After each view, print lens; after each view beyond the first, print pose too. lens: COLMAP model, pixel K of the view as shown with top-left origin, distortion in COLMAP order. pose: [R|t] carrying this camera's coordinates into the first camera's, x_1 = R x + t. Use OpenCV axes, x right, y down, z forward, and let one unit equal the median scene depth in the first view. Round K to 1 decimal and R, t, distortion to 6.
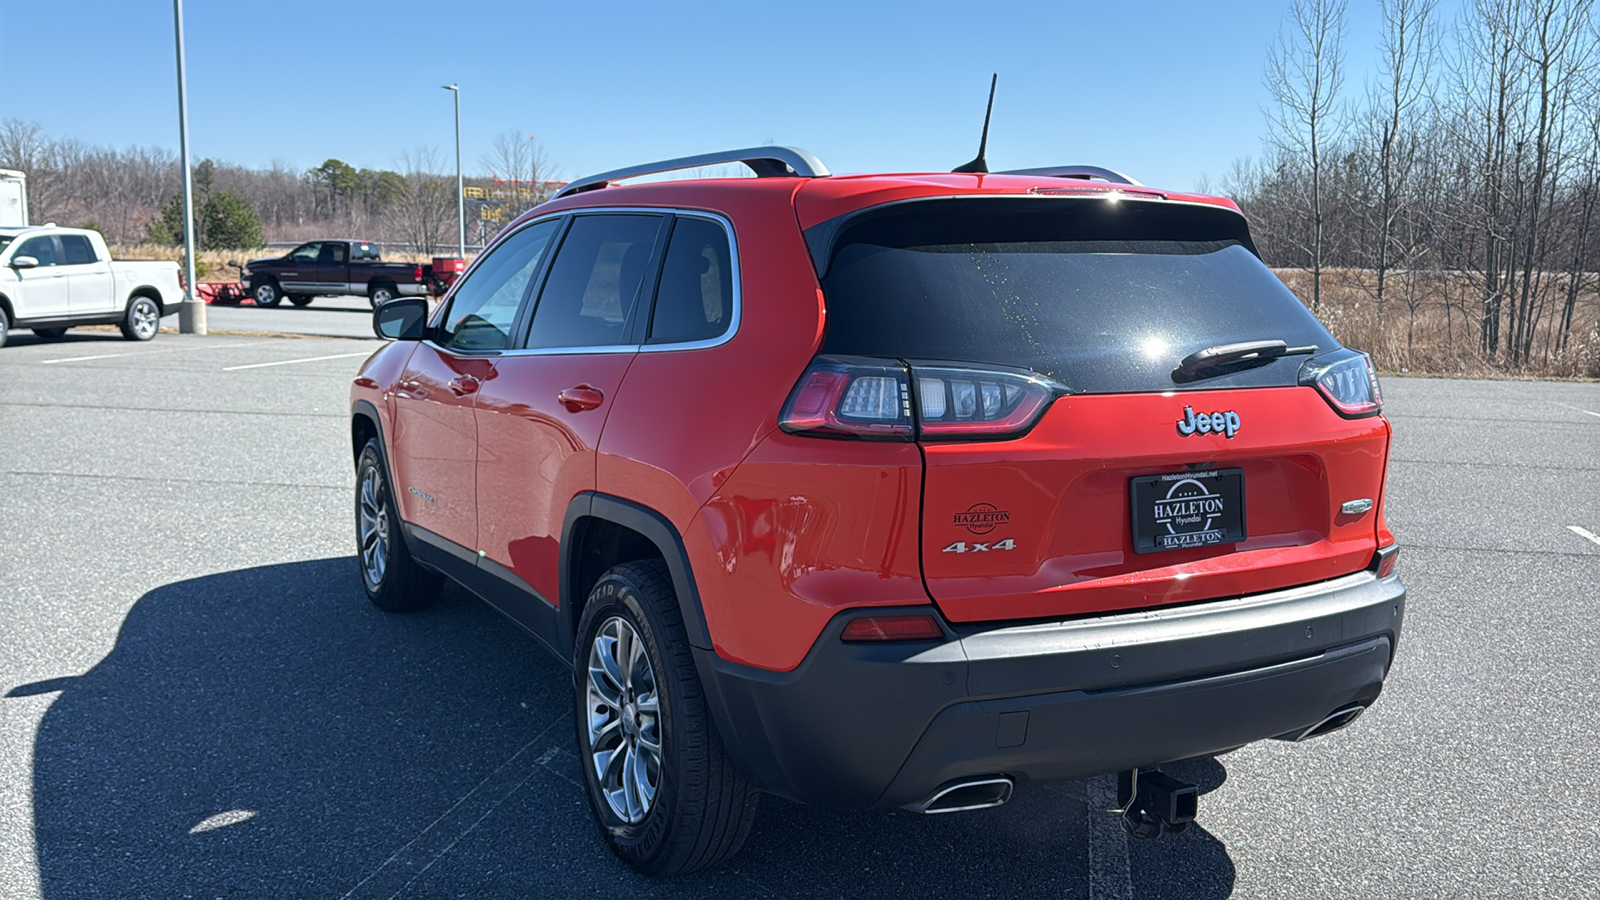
lens RADIAL K [[1367.0, 0, 844.3], [0, 1367.0, 455.9], [0, 0, 1]] dist [0.096793, -0.151688]
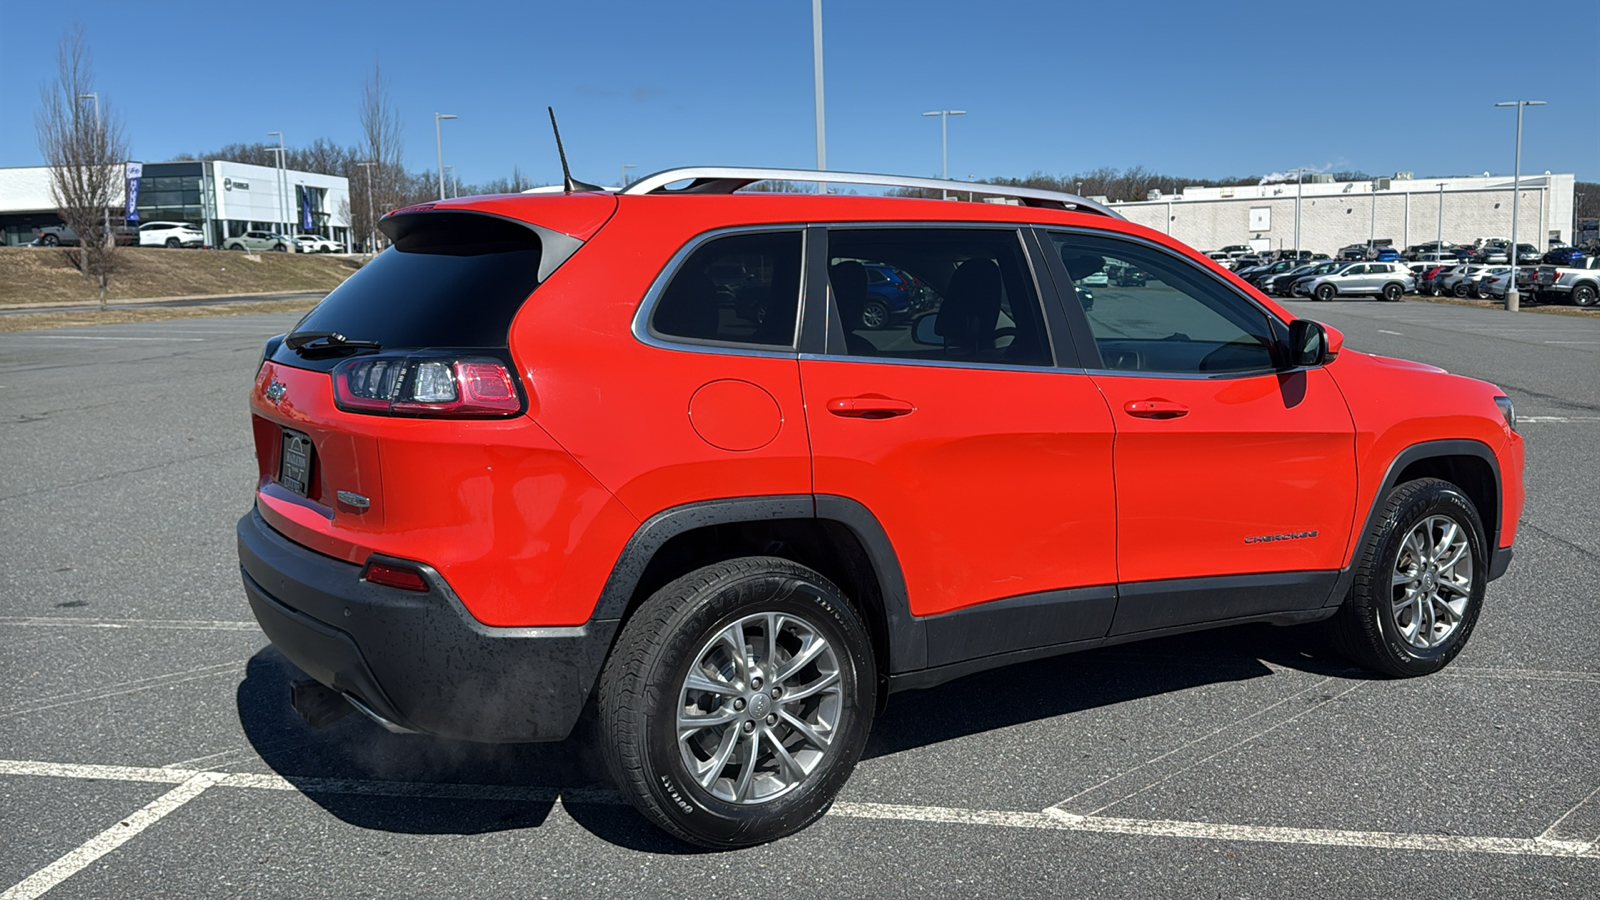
lens RADIAL K [[1356.4, 0, 842.9], [0, 1356.4, 451.5], [0, 0, 1]] dist [0.167669, -0.330525]
pose [[0.066813, 0.104726, -0.992254, 1.480724], [-0.138026, 0.985885, 0.094760, -0.152546], [0.988172, 0.130626, 0.080325, 1.342925]]
